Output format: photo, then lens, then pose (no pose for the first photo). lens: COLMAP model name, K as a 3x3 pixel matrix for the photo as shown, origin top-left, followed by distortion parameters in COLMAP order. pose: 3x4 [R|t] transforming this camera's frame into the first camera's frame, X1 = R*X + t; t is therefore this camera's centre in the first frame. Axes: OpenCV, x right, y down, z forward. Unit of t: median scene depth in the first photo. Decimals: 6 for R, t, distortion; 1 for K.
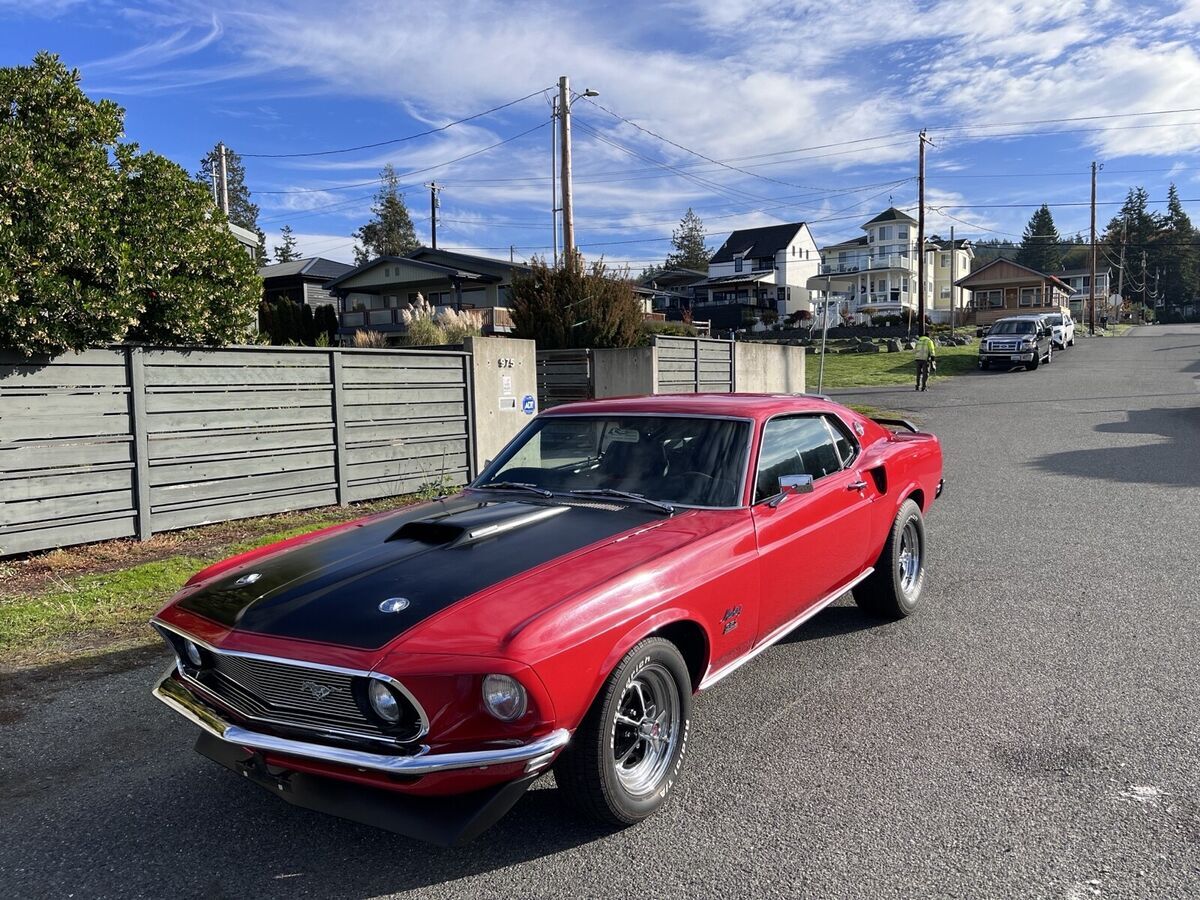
lens RADIAL K [[968.0, 0, 600.0], [0, 968.0, 450.0], [0, 0, 1]] dist [0.031908, -0.066506]
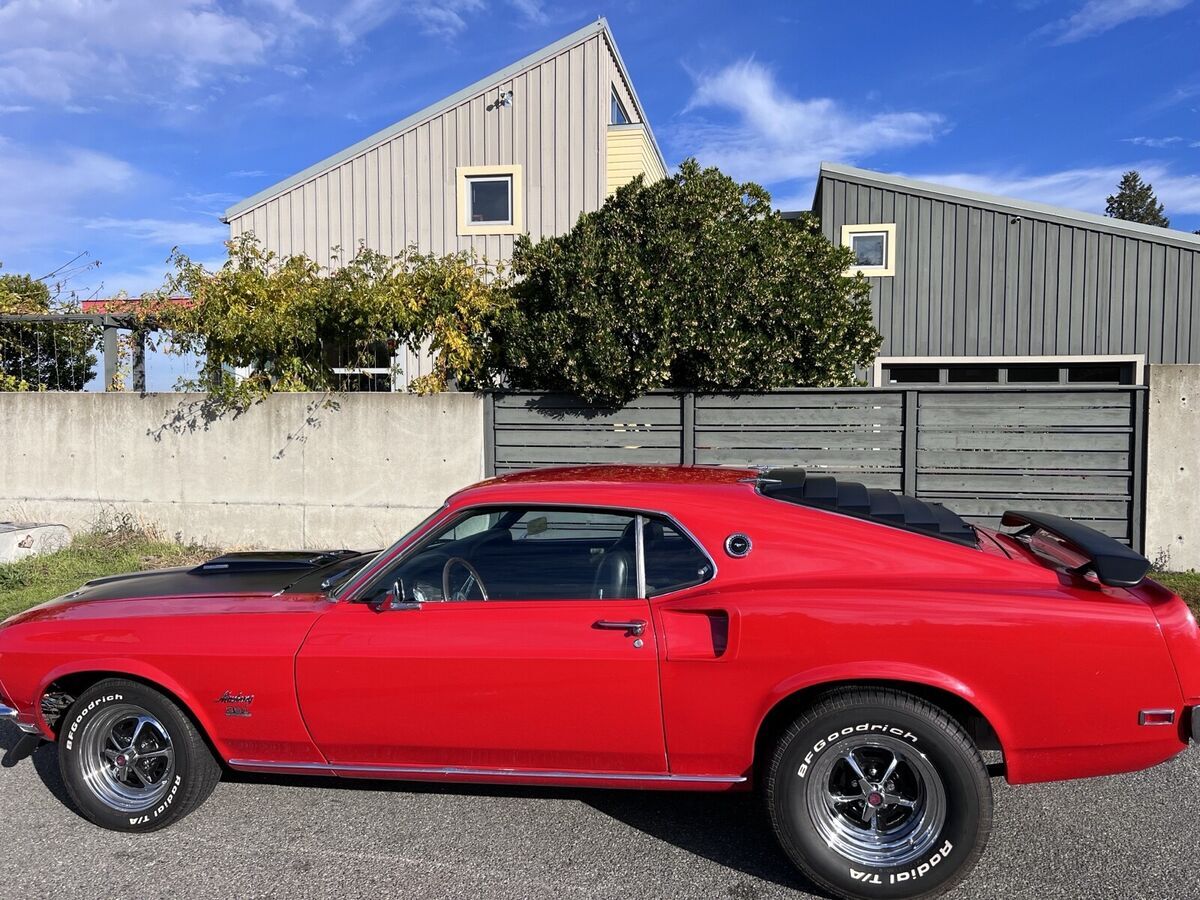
lens RADIAL K [[968.0, 0, 600.0], [0, 968.0, 450.0], [0, 0, 1]] dist [0.031908, -0.066506]
pose [[0.283097, 0.040899, -0.958219, 0.602538], [-0.072052, 0.997174, 0.021275, -0.049420], [0.956381, 0.063019, 0.285244, 0.516207]]
